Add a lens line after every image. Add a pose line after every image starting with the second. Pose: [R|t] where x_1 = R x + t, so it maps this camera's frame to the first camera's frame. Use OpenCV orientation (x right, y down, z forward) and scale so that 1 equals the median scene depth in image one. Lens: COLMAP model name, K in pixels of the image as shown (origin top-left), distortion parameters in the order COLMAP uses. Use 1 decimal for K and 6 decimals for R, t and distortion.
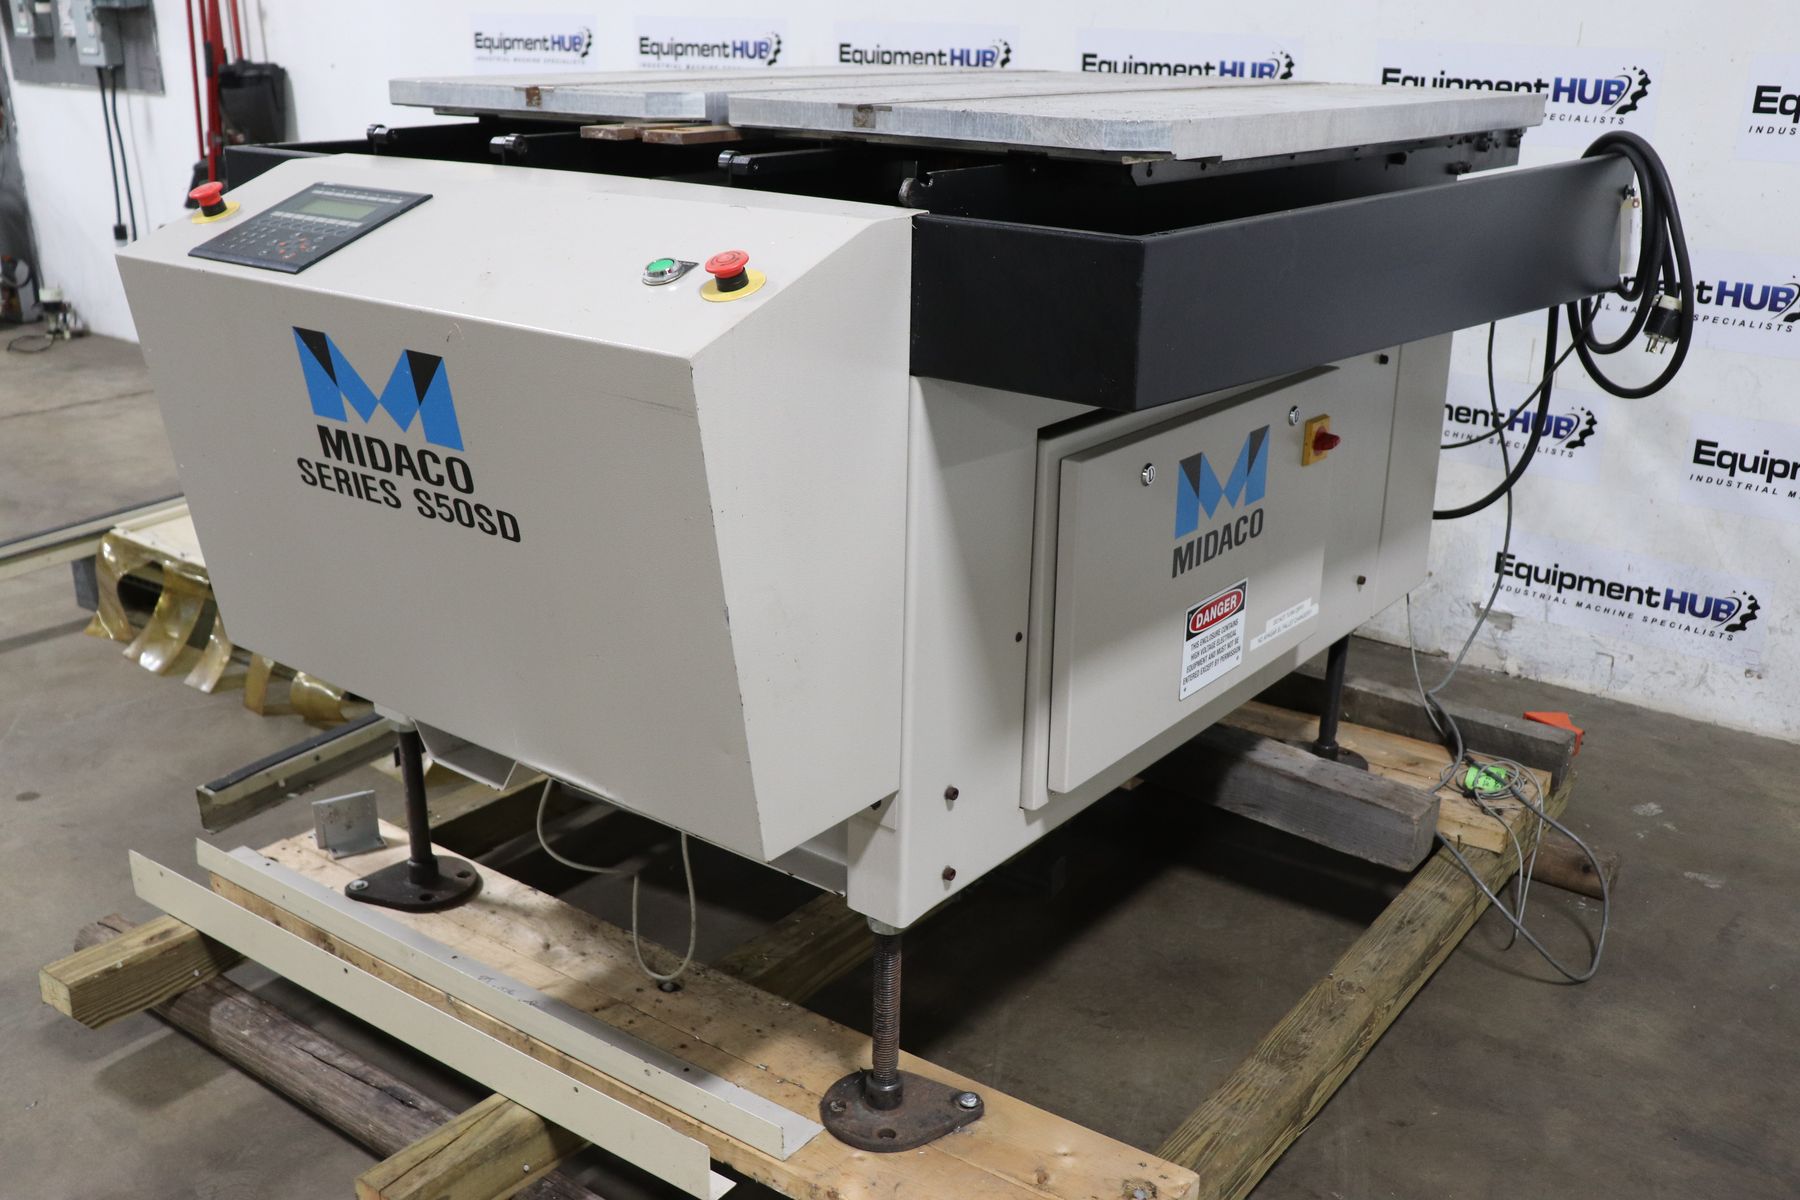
lens RADIAL K [[1691.9, 0, 897.9], [0, 1691.9, 644.2], [0, 0, 1]] dist [-0.117279, 0.146106]
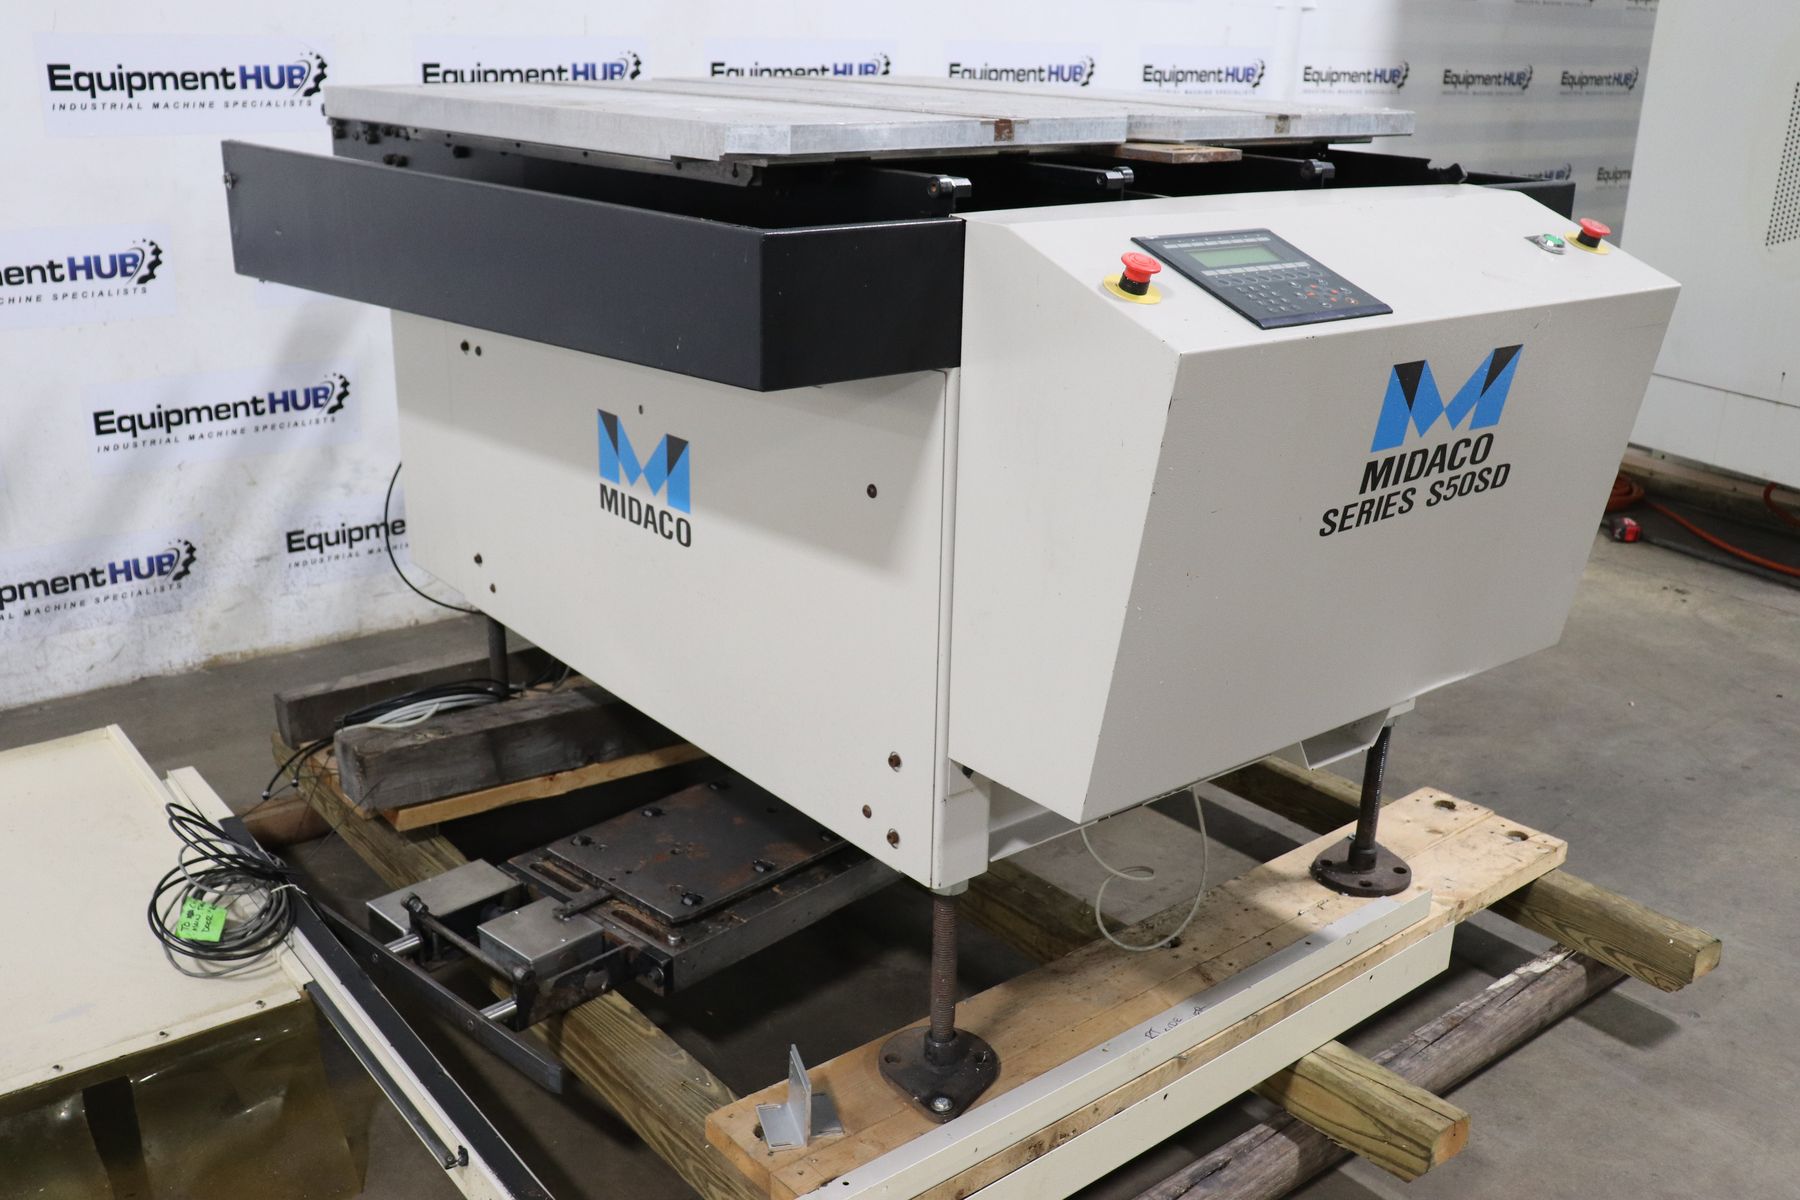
lens RADIAL K [[1677.3, 0, 900.0], [0, 1677.3, 600.0], [0, 0, 1]] dist [-0.130889, 0.169663]
pose [[0.247710, -0.332101, 0.910137, -0.954504], [0.329590, 0.912270, 0.243176, -0.276377], [-0.911049, 0.239735, 0.335435, 0.667269]]
